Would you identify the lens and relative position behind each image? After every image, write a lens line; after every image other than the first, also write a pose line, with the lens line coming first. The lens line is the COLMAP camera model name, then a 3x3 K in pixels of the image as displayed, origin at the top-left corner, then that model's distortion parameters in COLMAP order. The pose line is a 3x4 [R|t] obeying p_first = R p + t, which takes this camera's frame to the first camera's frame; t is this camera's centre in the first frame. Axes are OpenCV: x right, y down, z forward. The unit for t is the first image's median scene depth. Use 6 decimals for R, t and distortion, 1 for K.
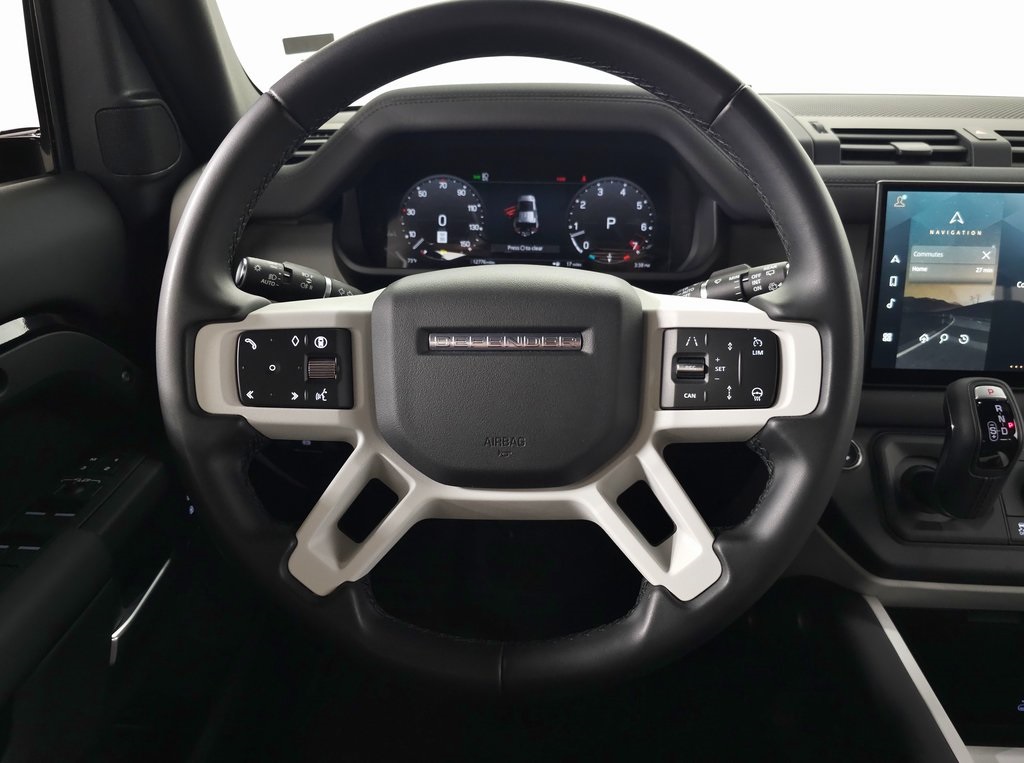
lens RADIAL K [[696.2, 0, 516.0], [0, 696.2, 379.6], [0, 0, 1]] dist [0.047807, -0.058146]
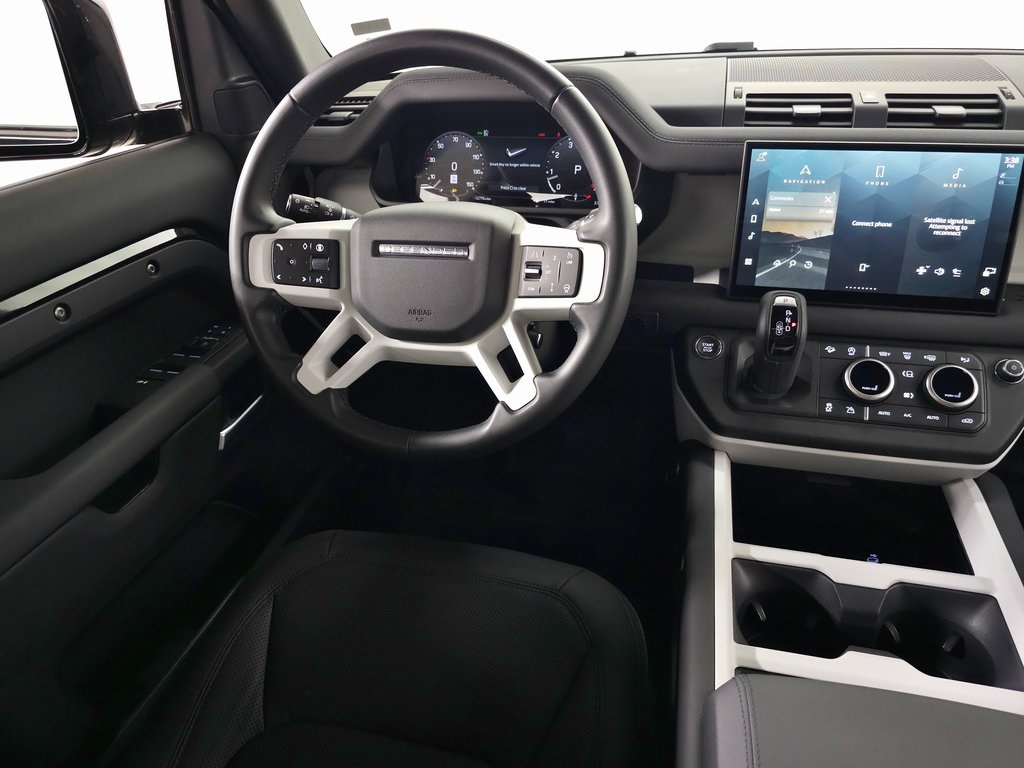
lens RADIAL K [[696.2, 0, 518.2], [0, 696.2, 387.0], [0, 0, 1]] dist [0.047807, -0.058146]
pose [[0.979475, 0.066397, -0.190314, 0.457297], [-0.046698, 0.993249, 0.106186, 0.067482], [0.196080, -0.095119, 0.975964, -0.497399]]
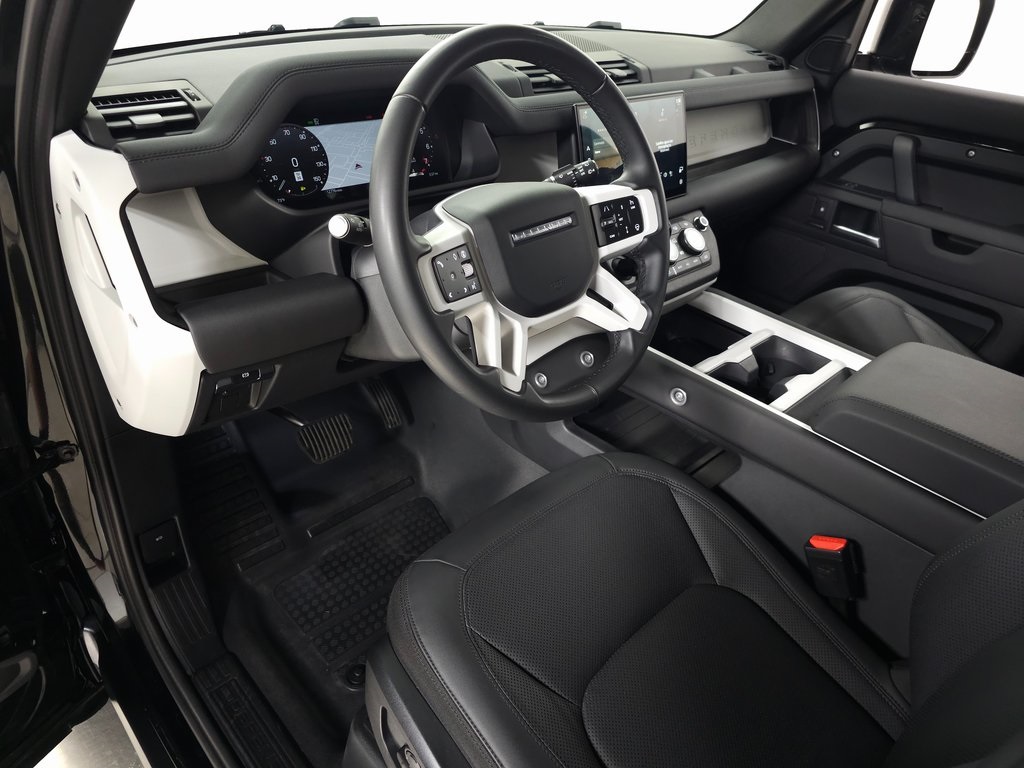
lens RADIAL K [[696.2, 0, 507.1], [0, 696.2, 379.1], [0, 0, 1]] dist [0.047807, -0.058146]
pose [[0.686846, -0.346571, 0.638852, -1.164622], [0.241240, 0.937866, 0.249420, -0.139153], [-0.685599, -0.017197, 0.727776, -0.214224]]
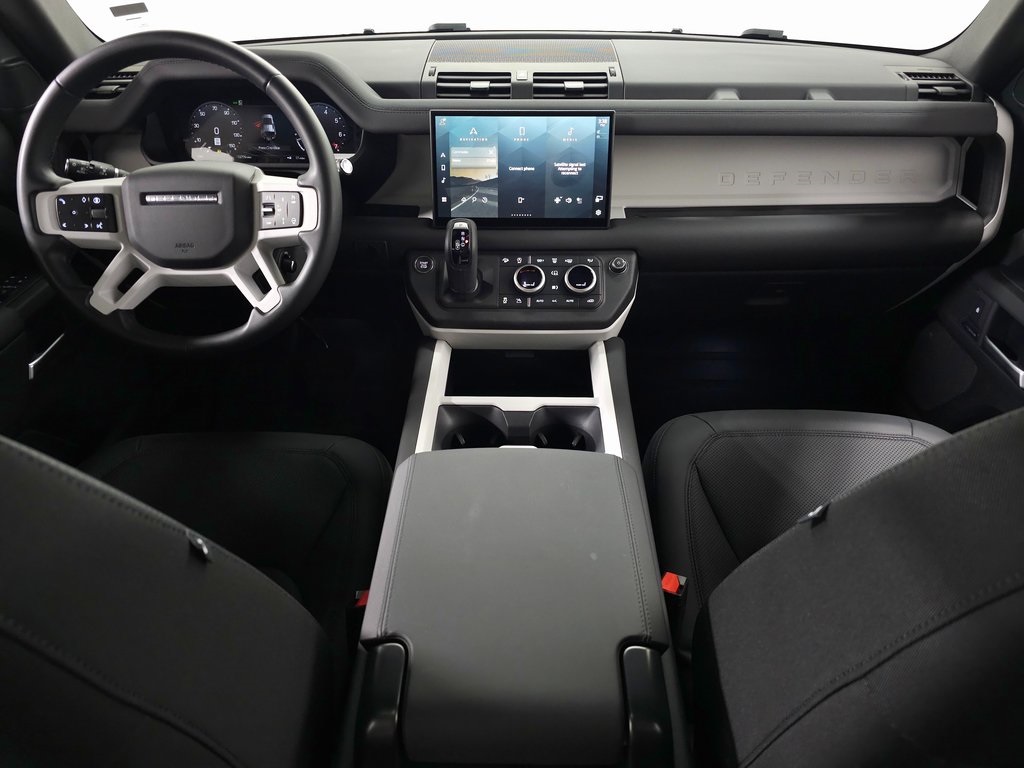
lens RADIAL K [[696.2, 0, 514.3], [0, 696.2, 385.5], [0, 0, 1]] dist [0.047807, -0.058146]
pose [[0.999521, -0.022016, 0.021756, 0.817715], [0.018280, 0.987099, 0.159063, 0.162856], [-0.024978, -0.158589, 0.987029, -1.085824]]
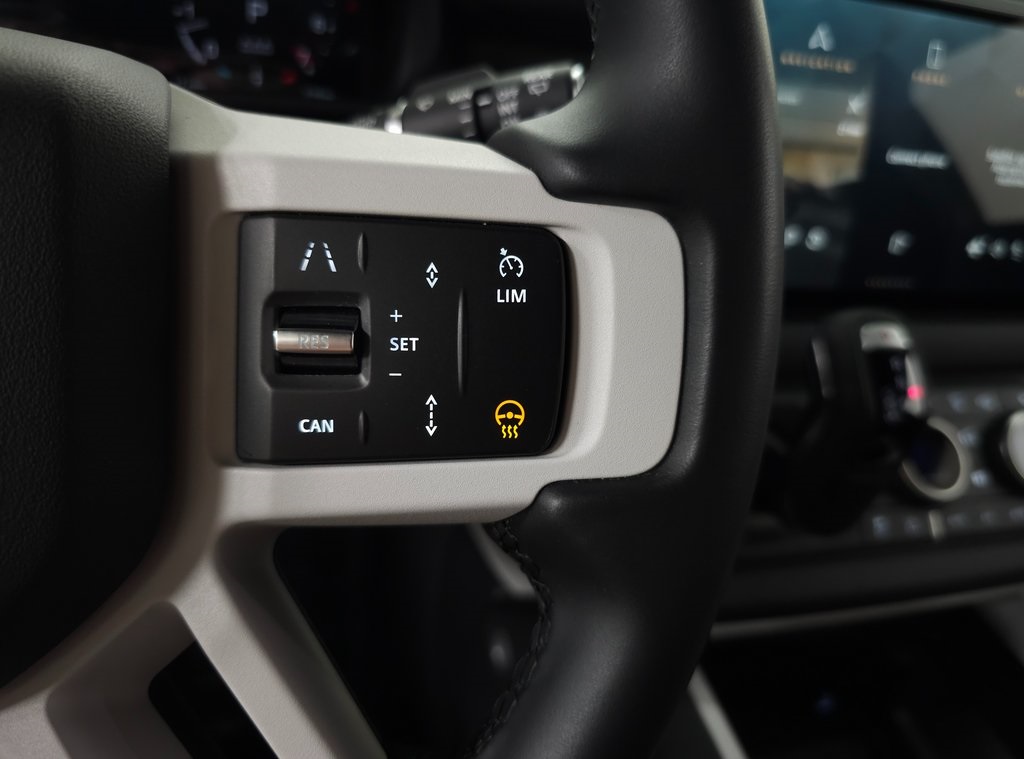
lens RADIAL K [[696.2, 0, 502.7], [0, 696.2, 383.5], [0, 0, 1]] dist [0.047807, -0.058146]
pose [[0.949382, -0.052911, 0.309635, 0.196388], [0.001341, 0.986385, 0.164445, -0.042729], [-0.314121, -0.155706, 0.936527, 0.567554]]
